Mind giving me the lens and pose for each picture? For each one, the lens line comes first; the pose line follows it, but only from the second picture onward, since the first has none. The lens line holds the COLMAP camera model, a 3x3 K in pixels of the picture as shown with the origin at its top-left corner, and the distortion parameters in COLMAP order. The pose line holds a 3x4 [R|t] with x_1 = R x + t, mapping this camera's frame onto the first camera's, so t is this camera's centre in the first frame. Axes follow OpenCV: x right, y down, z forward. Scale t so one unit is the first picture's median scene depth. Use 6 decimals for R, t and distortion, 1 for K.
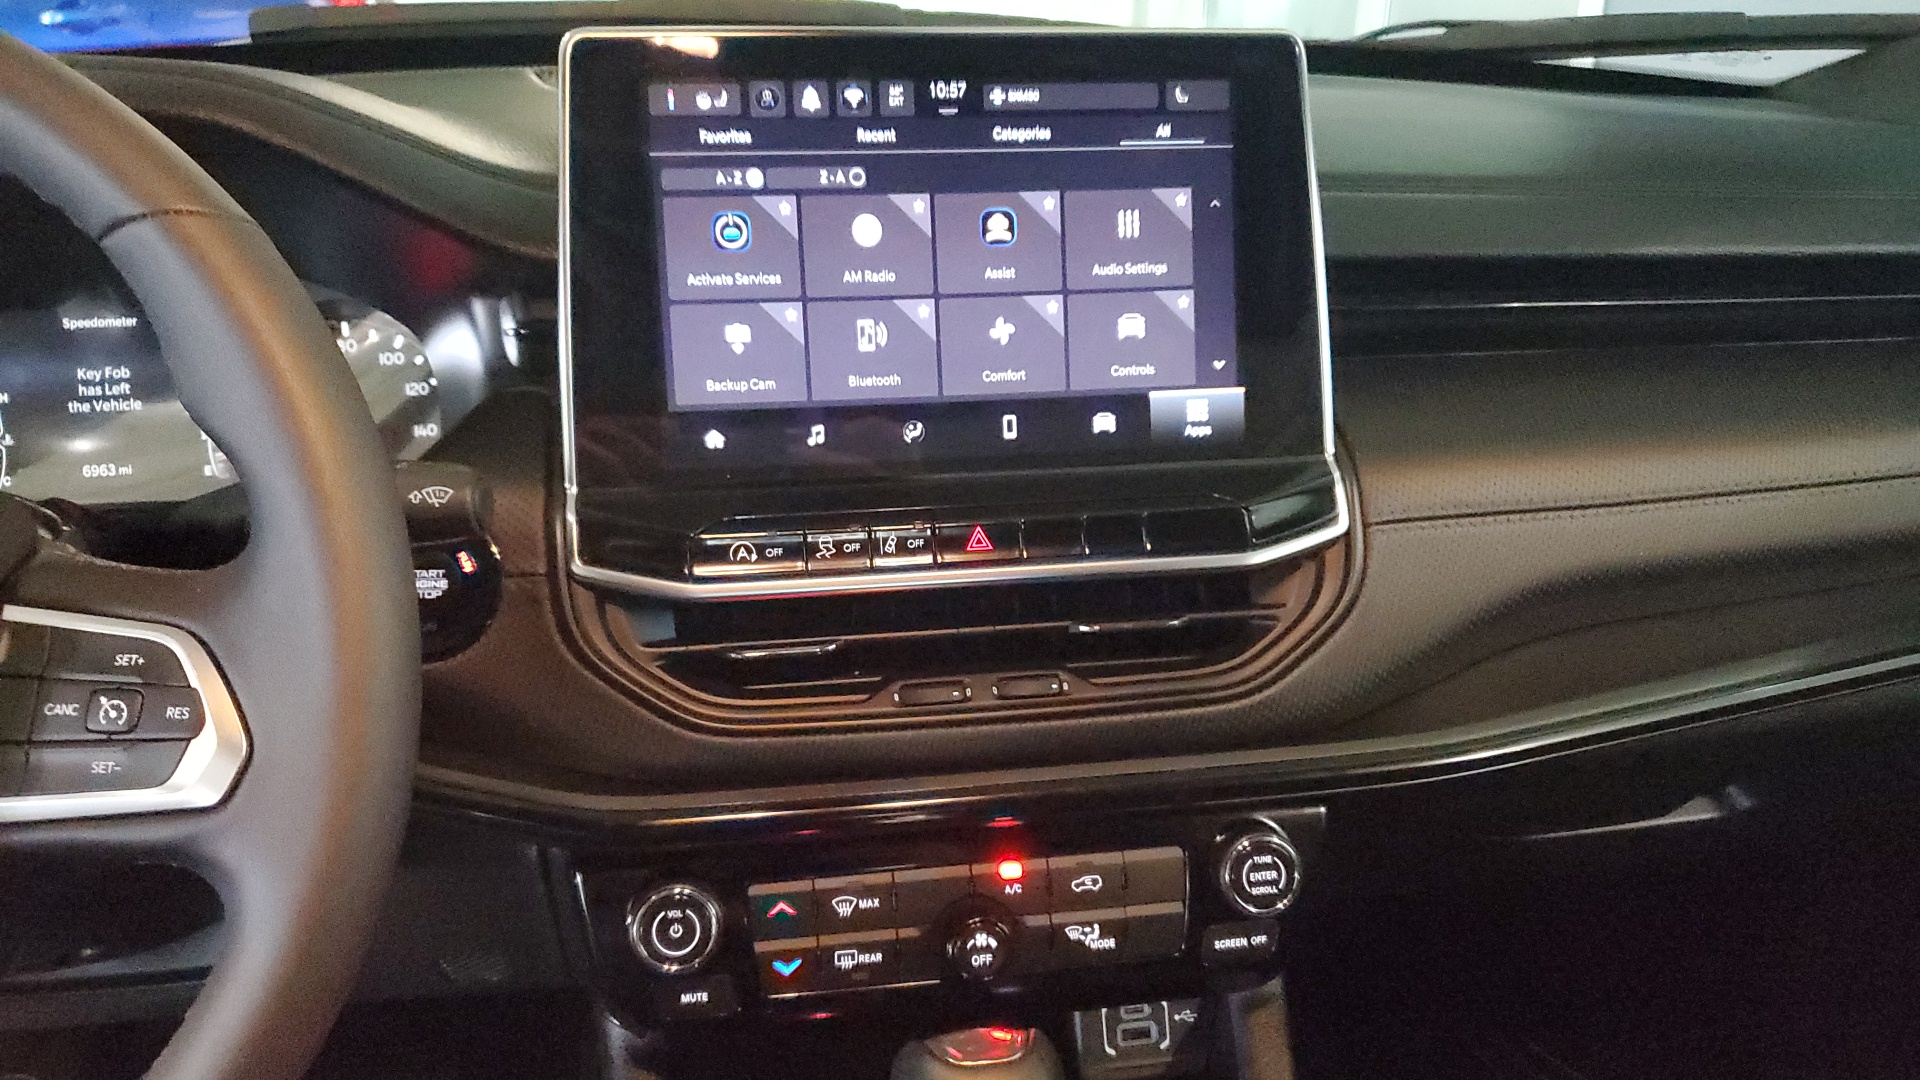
lens RADIAL K [[1515.2, 0, 936.9], [0, 1515.2, 591.6], [0, 0, 1]] dist [0.130857, -0.267115]
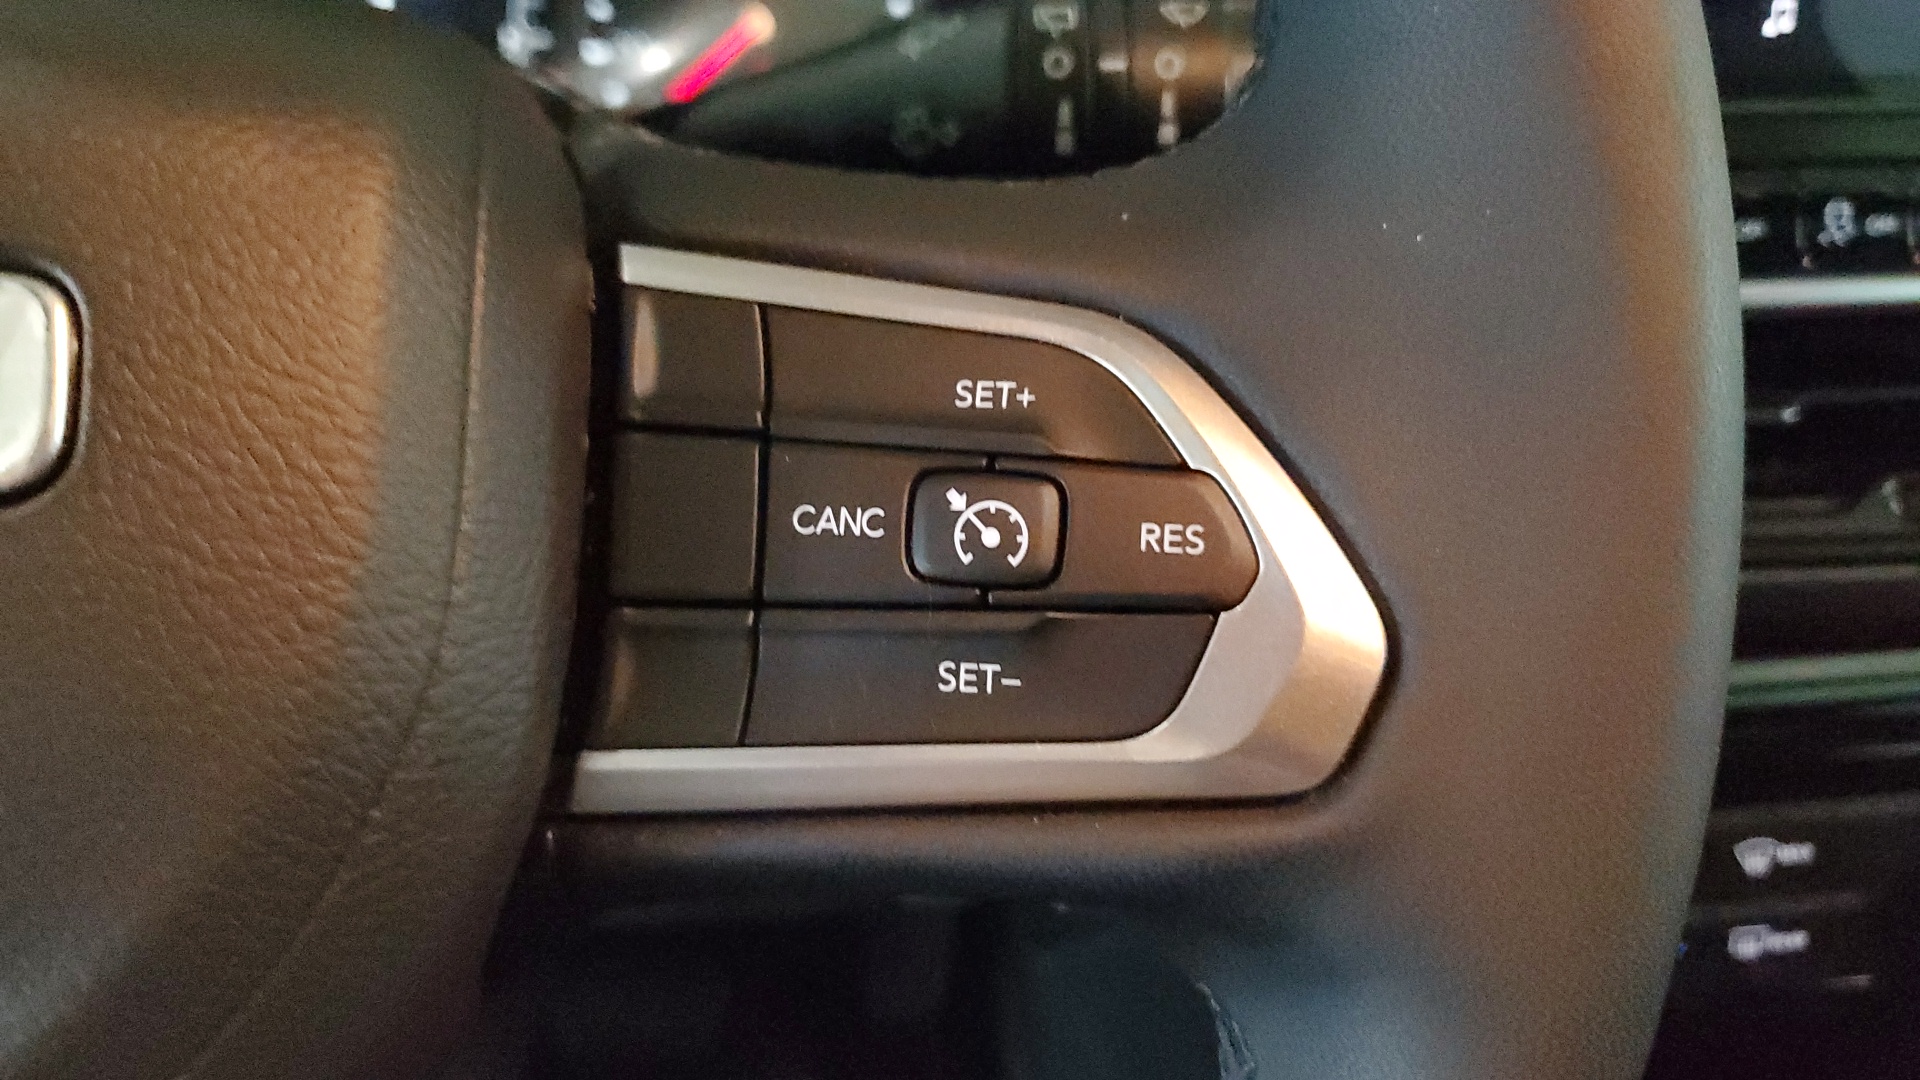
lens RADIAL K [[1515.2, 0, 936.9], [0, 1515.2, 591.6], [0, 0, 1]] dist [0.130857, -0.267115]
pose [[0.999725, 0.023158, -0.003727, -0.373095], [-0.022355, 0.988805, 0.147527, 0.026184], [0.007101, -0.147403, 0.989051, 0.430412]]
